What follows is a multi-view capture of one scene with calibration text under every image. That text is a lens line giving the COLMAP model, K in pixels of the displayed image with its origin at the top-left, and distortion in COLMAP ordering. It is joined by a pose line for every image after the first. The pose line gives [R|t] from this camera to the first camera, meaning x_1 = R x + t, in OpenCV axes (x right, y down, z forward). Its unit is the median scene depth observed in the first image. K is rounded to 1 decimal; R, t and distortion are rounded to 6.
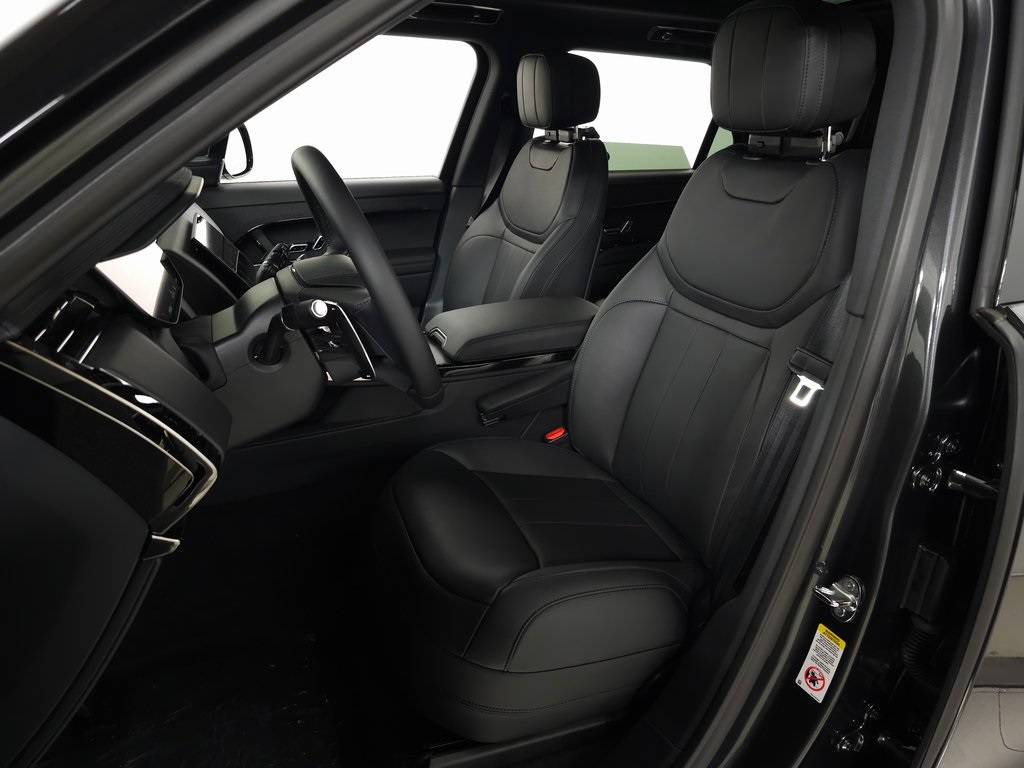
lens RADIAL K [[694.3, 0, 510.4], [0, 694.3, 385.9], [0, 0, 1]] dist [0.040739, -0.043989]
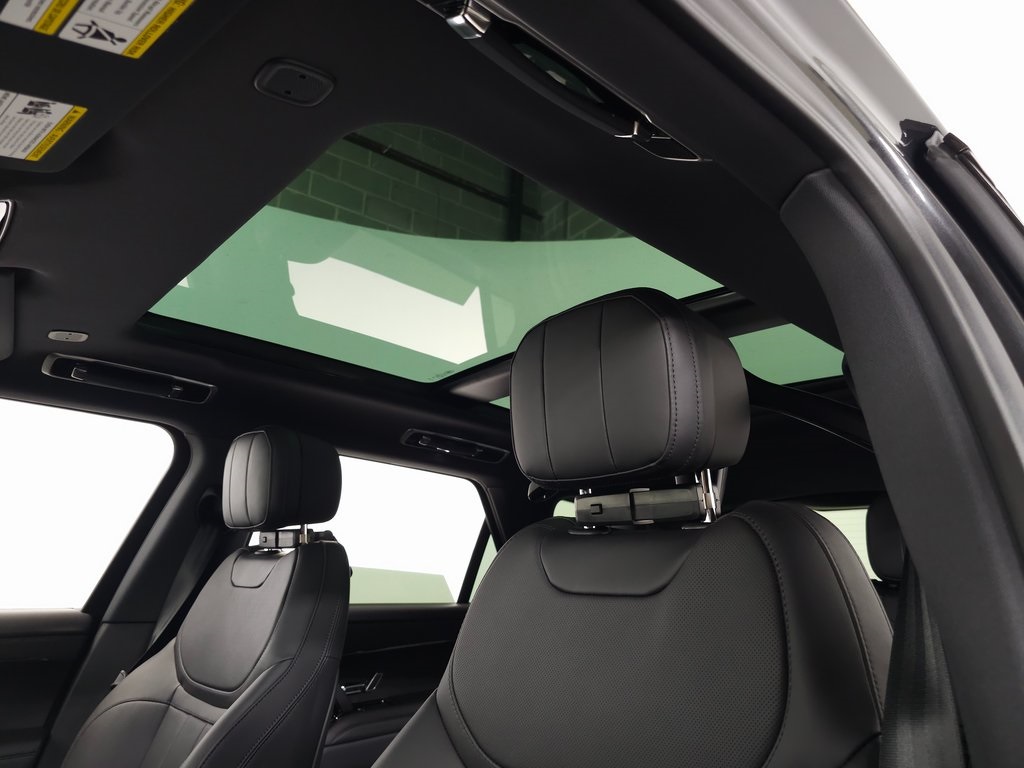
lens RADIAL K [[694.3, 0, 512.5], [0, 694.3, 389.1], [0, 0, 1]] dist [0.040739, -0.043989]
pose [[0.939243, 0.106739, 0.326234, 0.044688], [0.110506, 0.805794, -0.581795, -0.048778], [-0.324977, 0.582498, 0.745041, 0.313649]]
